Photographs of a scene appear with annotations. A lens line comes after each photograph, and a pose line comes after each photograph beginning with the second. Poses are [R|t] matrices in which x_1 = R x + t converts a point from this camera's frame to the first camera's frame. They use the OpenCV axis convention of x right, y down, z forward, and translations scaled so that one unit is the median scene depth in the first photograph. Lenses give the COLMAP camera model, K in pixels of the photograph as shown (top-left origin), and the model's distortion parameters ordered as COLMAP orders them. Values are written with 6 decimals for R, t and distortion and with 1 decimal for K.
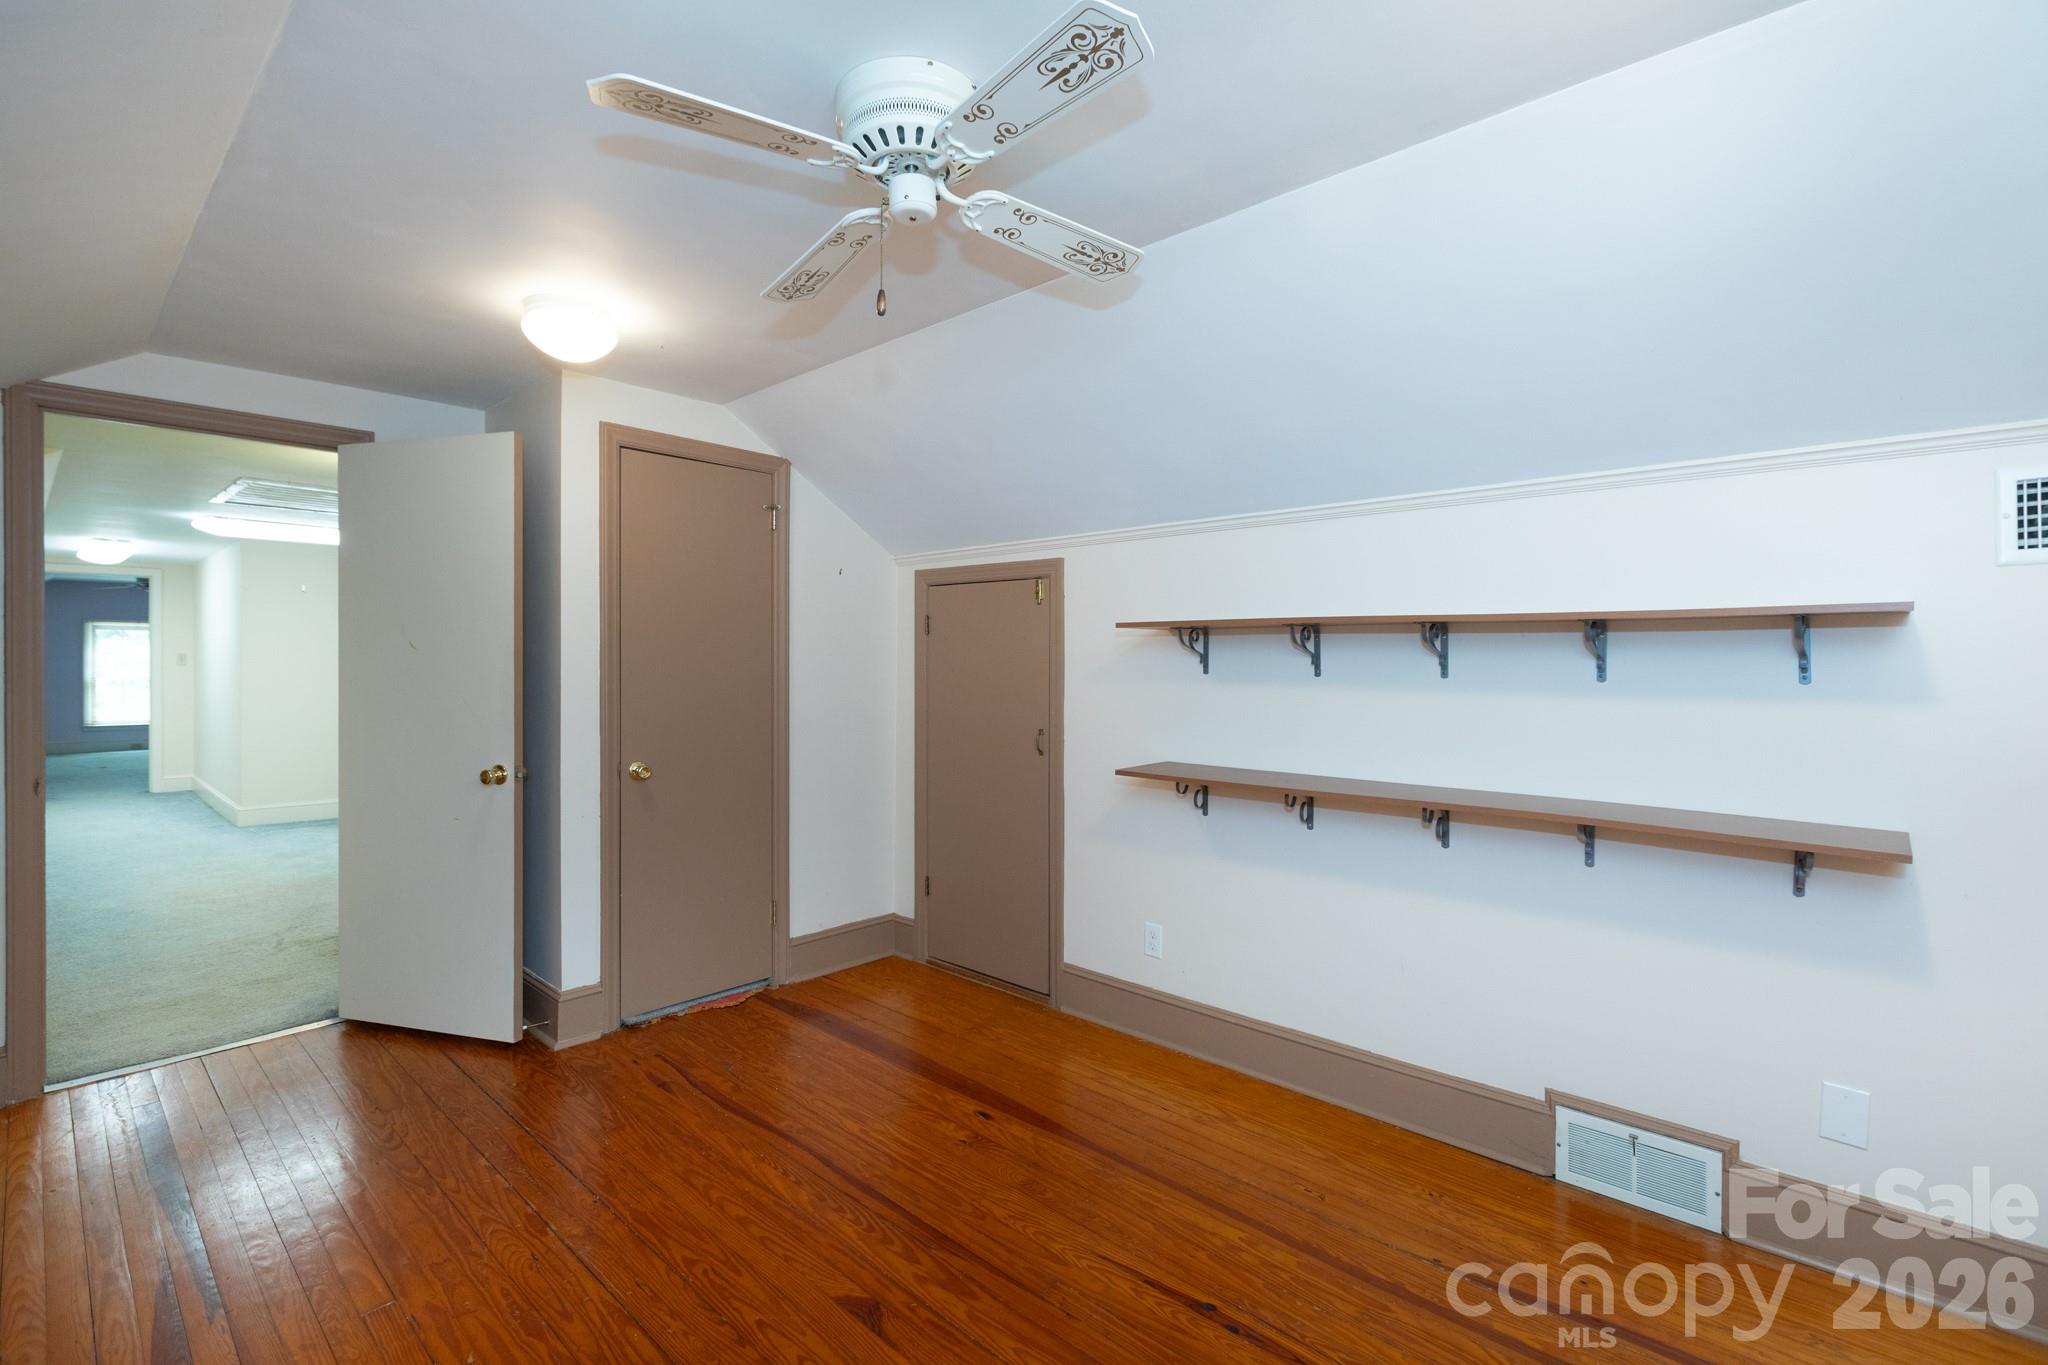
lens RADIAL K [[927.9, 0, 1024.3], [0, 927.9, 675.5], [0, 0, 1]] dist [0.006879, -0.002917]
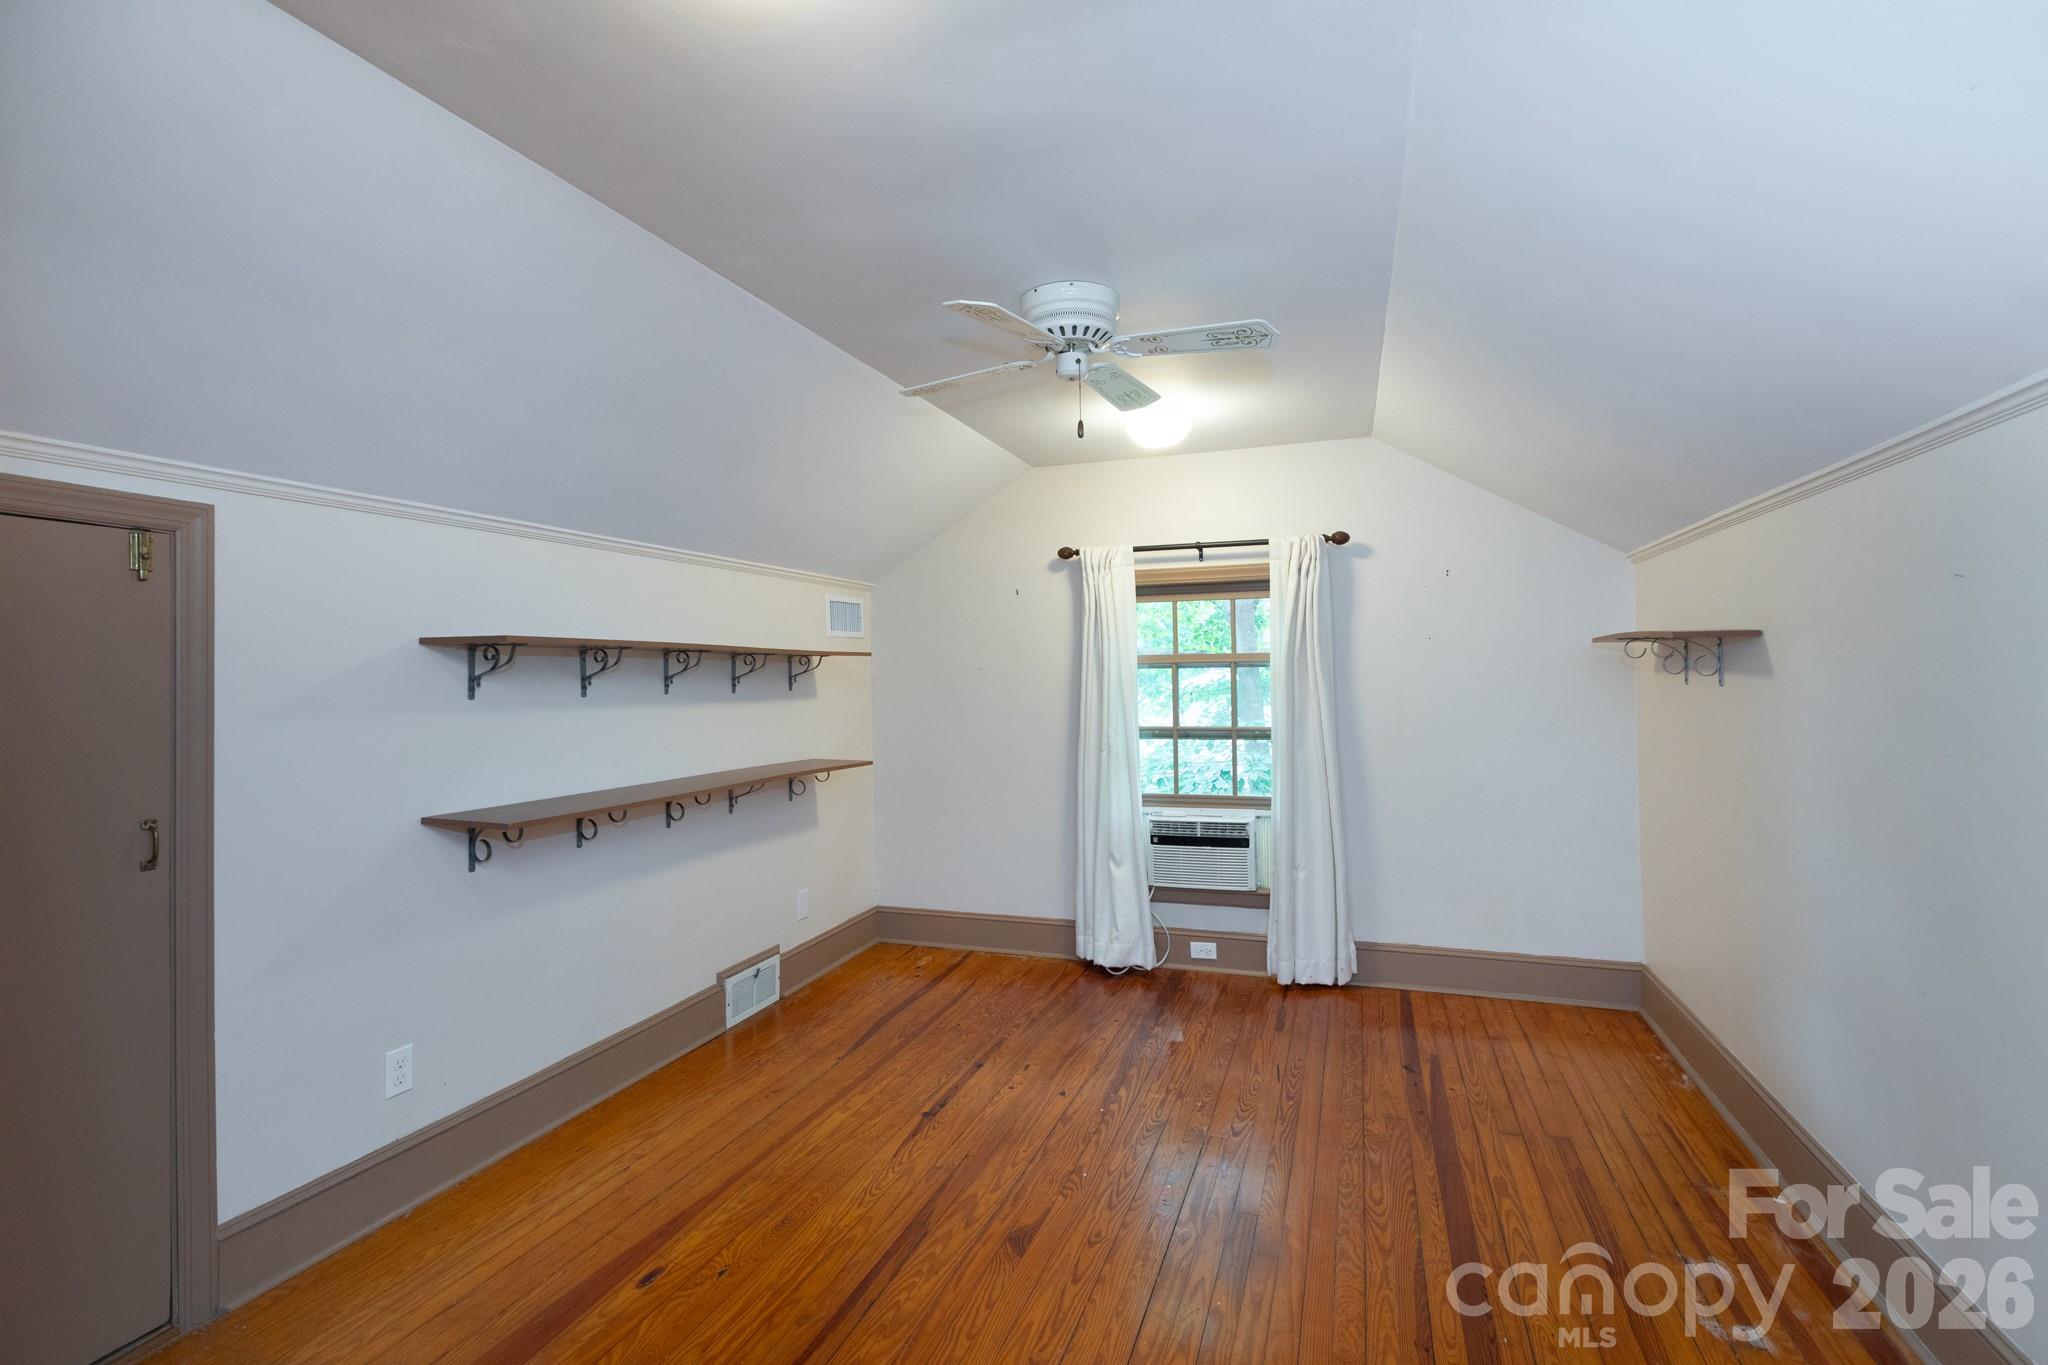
lens RADIAL K [[927.9, 0, 1025.5], [0, 927.9, 674.4], [0, 0, 1]] dist [0.006879, -0.002917]
pose [[-0.390558, 0.001339, 0.920577, -1.061702], [0.021365, 0.999743, 0.007610, -0.029084], [-0.920330, 0.022640, -0.390486, 1.219770]]
